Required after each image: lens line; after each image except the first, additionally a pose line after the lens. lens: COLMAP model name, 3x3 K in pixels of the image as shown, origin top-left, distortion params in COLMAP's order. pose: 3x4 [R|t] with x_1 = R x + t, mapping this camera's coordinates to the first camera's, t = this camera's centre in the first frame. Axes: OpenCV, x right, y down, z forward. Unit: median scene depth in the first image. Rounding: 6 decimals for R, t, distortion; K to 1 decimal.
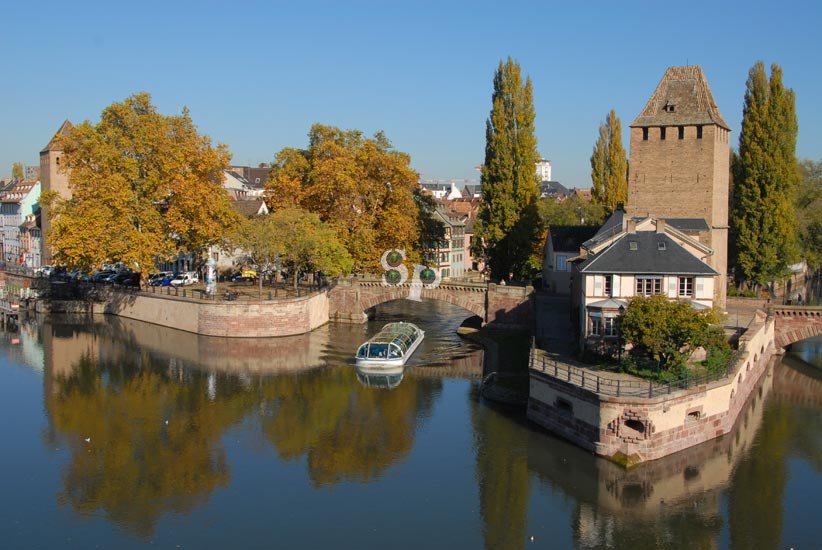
lens RADIAL K [[964.9, 0, 411.4], [0, 964.9, 277.5], [0, 0, 1]] dist [0.088824, 0.000000]
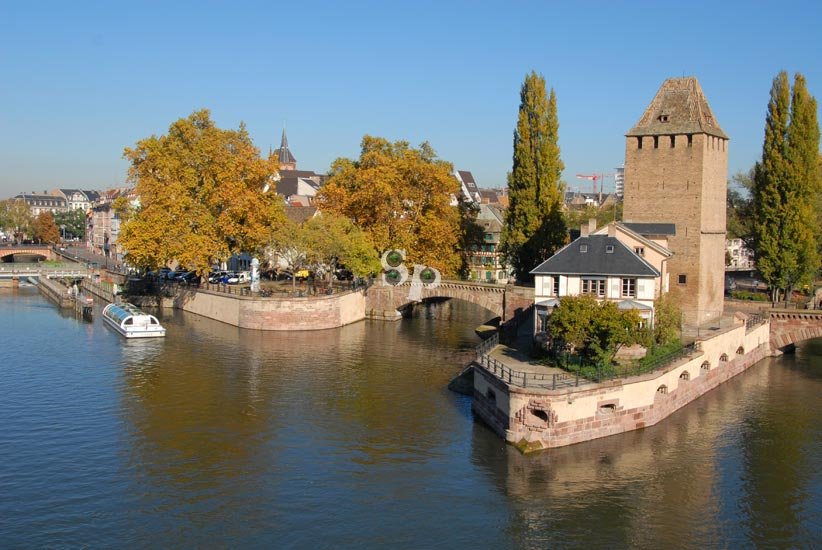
lens RADIAL K [[914.2, 0, 408.4], [0, 914.2, 281.3], [0, 0, 1]] dist [0.063790, 0.000000]
pose [[0.991964, 0.011262, -0.126017, 0.118338], [-0.011108, 0.999936, 0.001924, 0.002263], [0.126031, -0.000509, 0.992026, -0.013895]]
